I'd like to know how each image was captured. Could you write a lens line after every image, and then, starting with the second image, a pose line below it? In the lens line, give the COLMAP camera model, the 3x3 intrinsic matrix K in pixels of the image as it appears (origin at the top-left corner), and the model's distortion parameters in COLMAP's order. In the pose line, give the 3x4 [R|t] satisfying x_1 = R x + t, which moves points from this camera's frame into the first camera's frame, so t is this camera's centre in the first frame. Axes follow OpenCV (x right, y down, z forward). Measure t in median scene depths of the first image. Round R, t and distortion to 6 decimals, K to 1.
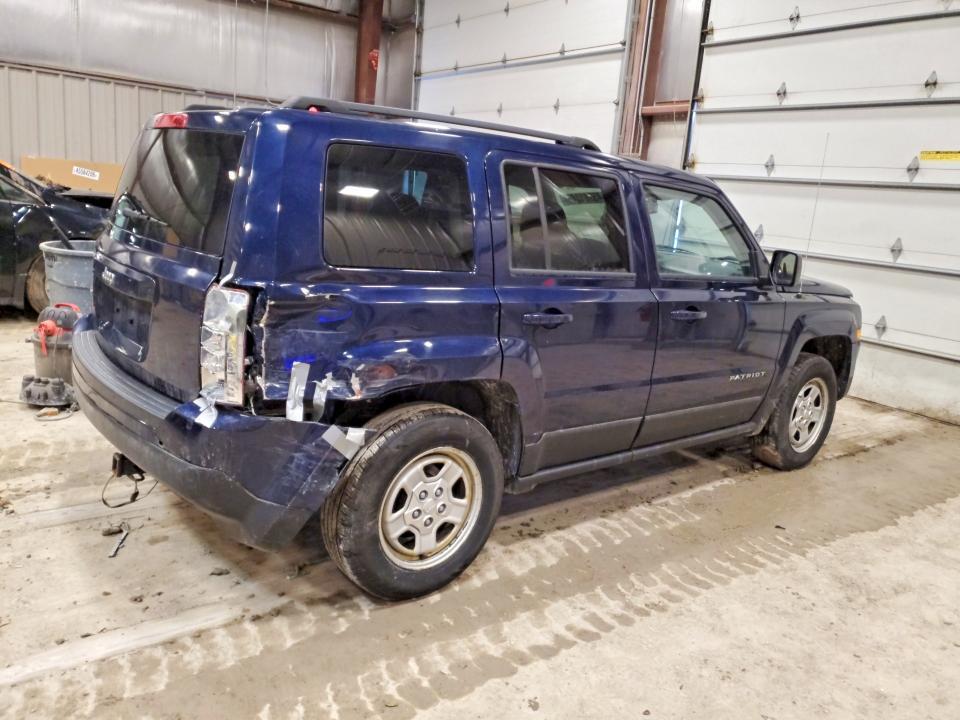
lens RADIAL K [[737.4, 0, 469.6], [0, 737.4, 353.4], [0, 0, 1]] dist [0.028604, -0.005328]
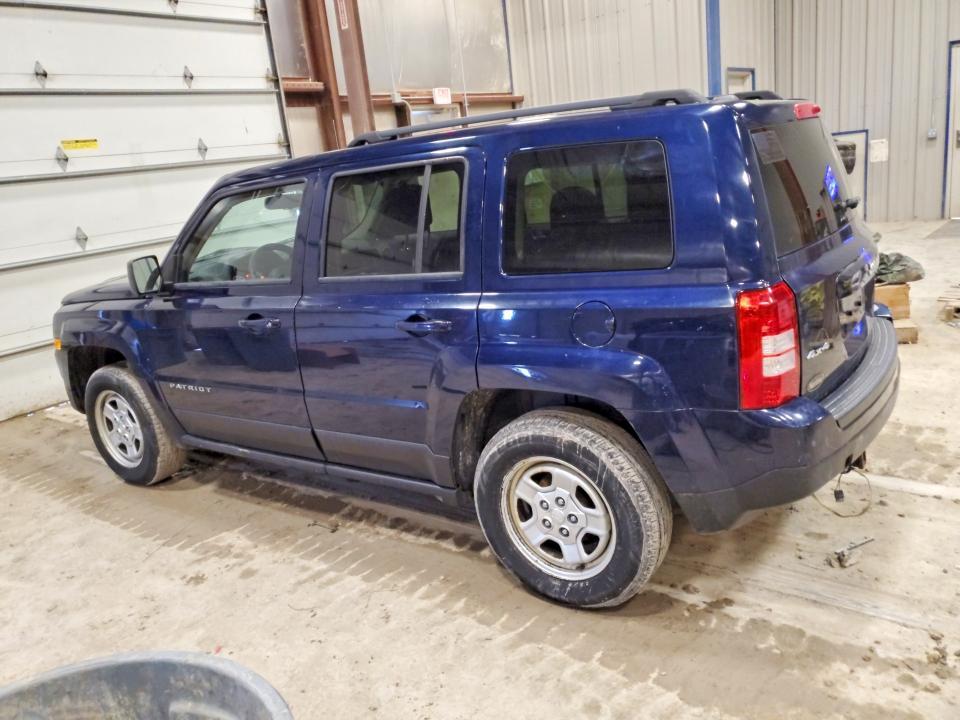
lens RADIAL K [[737.4, 0, 469.6], [0, 737.4, 353.4], [0, 0, 1]] dist [0.028604, -0.005328]
pose [[-0.292166, -0.298203, 0.908688, -1.010438], [0.287216, 0.878926, 0.380783, -0.429744], [-0.912221, 0.372241, -0.171144, 1.363280]]
